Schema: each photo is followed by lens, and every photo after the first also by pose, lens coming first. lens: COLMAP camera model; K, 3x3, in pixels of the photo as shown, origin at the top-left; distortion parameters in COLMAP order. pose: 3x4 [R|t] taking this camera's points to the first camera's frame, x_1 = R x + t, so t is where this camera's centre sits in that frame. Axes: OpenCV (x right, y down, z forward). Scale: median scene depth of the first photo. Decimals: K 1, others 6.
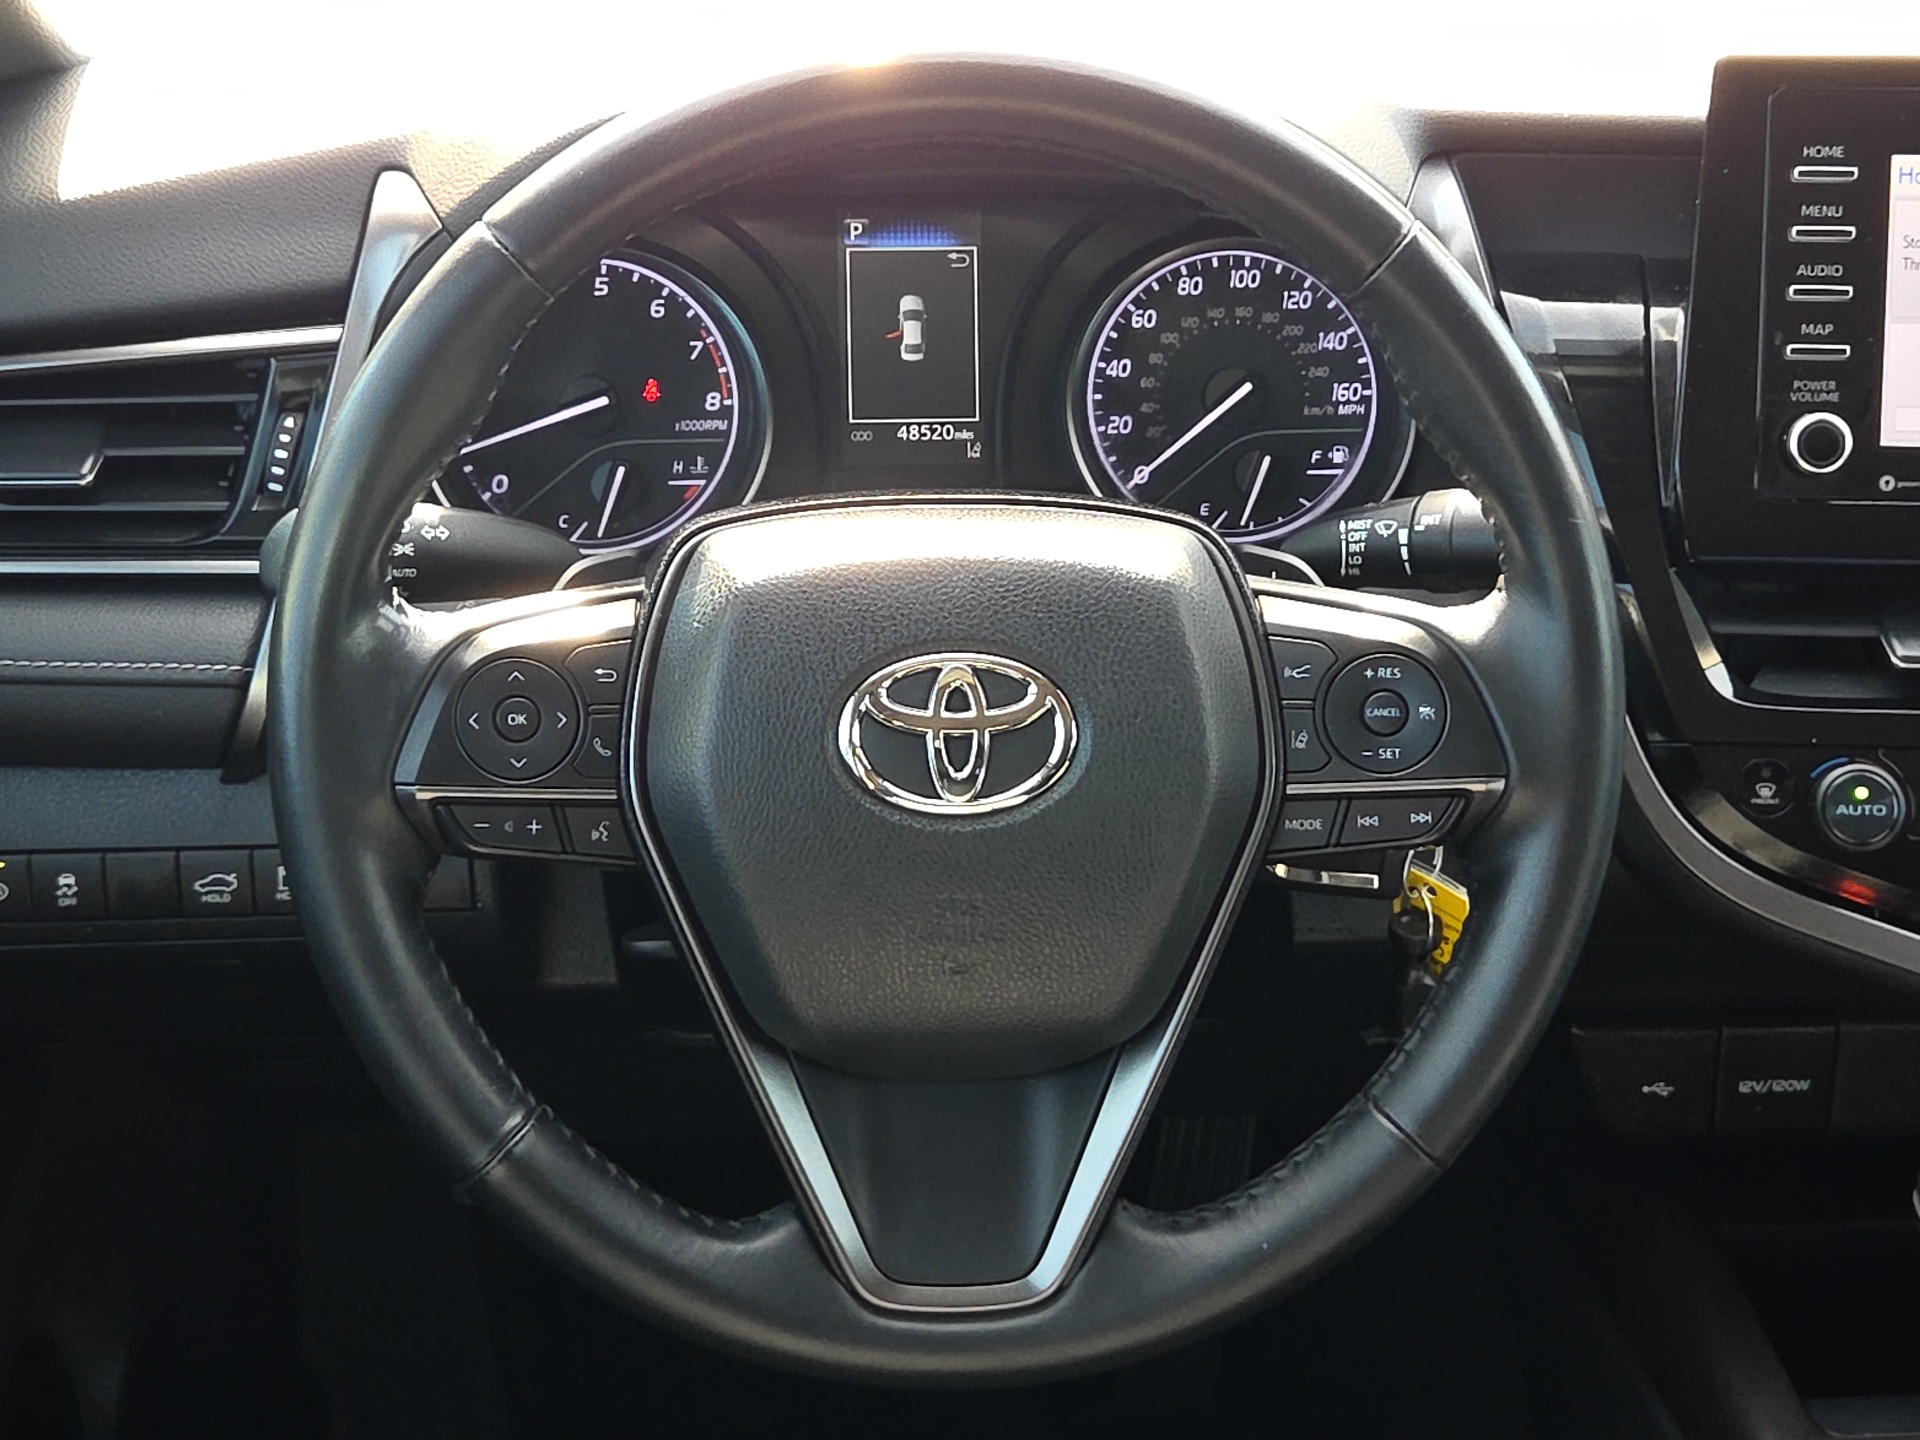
lens RADIAL K [[3300.7, 0, 964.9], [0, 3300.7, 660.5], [0, 0, 1]] dist [0.086162, 0.000000]
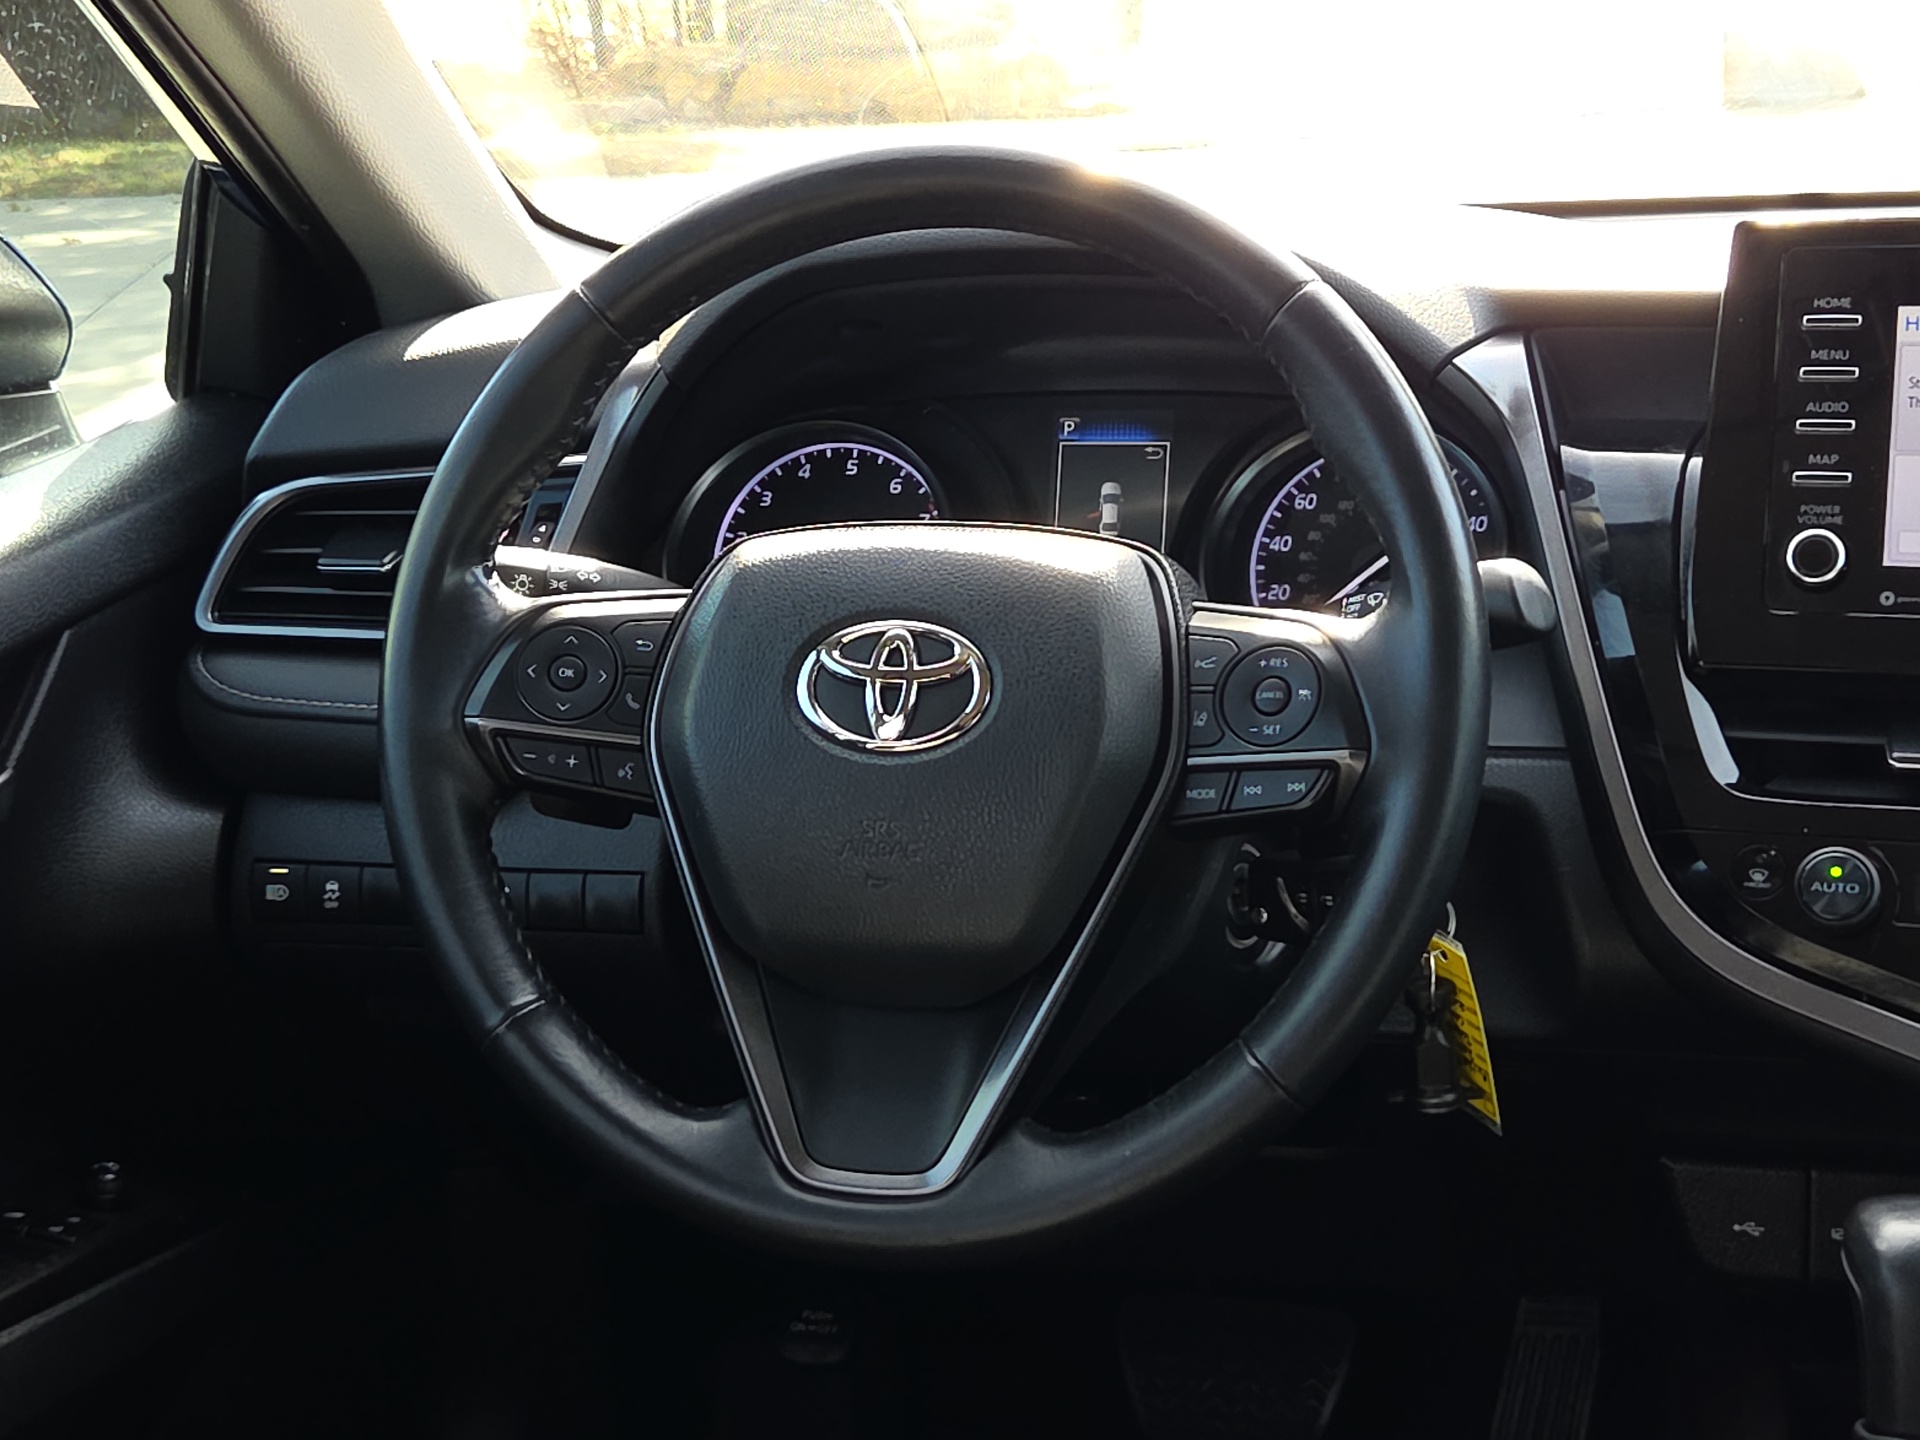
lens RADIAL K [[3300.7, 0, 955.1], [0, 3300.7, 666.6], [0, 0, 1]] dist [0.086162, 0.000000]
pose [[0.948553, 0.023326, -0.315756, 0.331244], [-0.092411, 0.974256, -0.205635, 0.216794], [0.302831, 0.224235, 0.926289, -0.081055]]
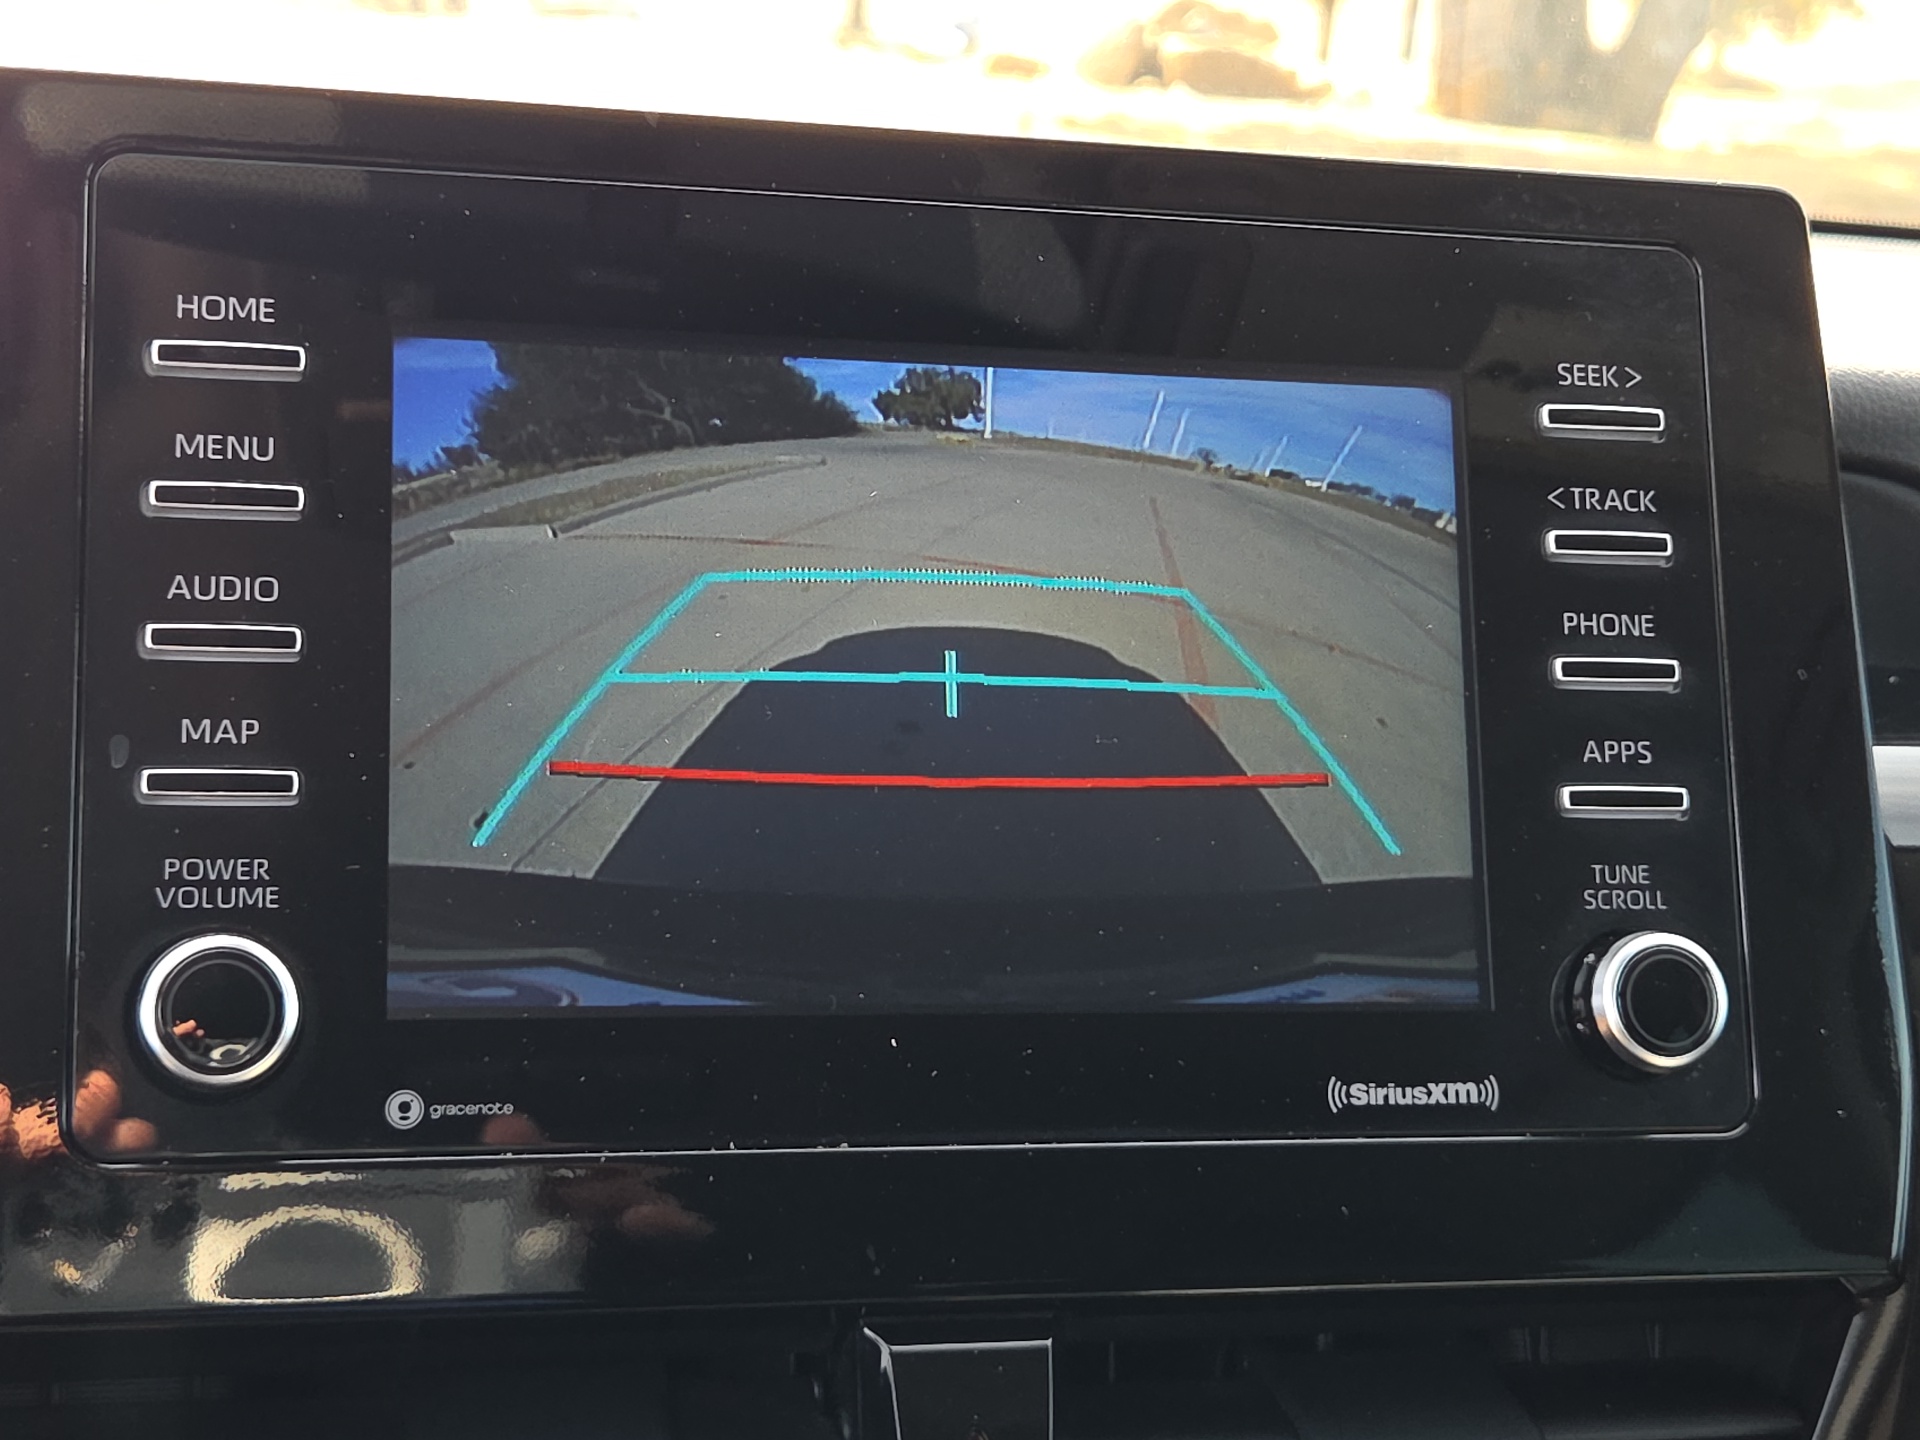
lens RADIAL K [[3107.1, 0, 973.2], [0, 3107.1, 668.5], [0, 0, 1]] dist [0.081831, 0.000000]
pose [[0.954915, 0.007152, 0.296794, 0.230788], [0.057296, 0.976475, -0.207878, -0.023030], [-0.291299, 0.215511, 0.932041, 0.617221]]
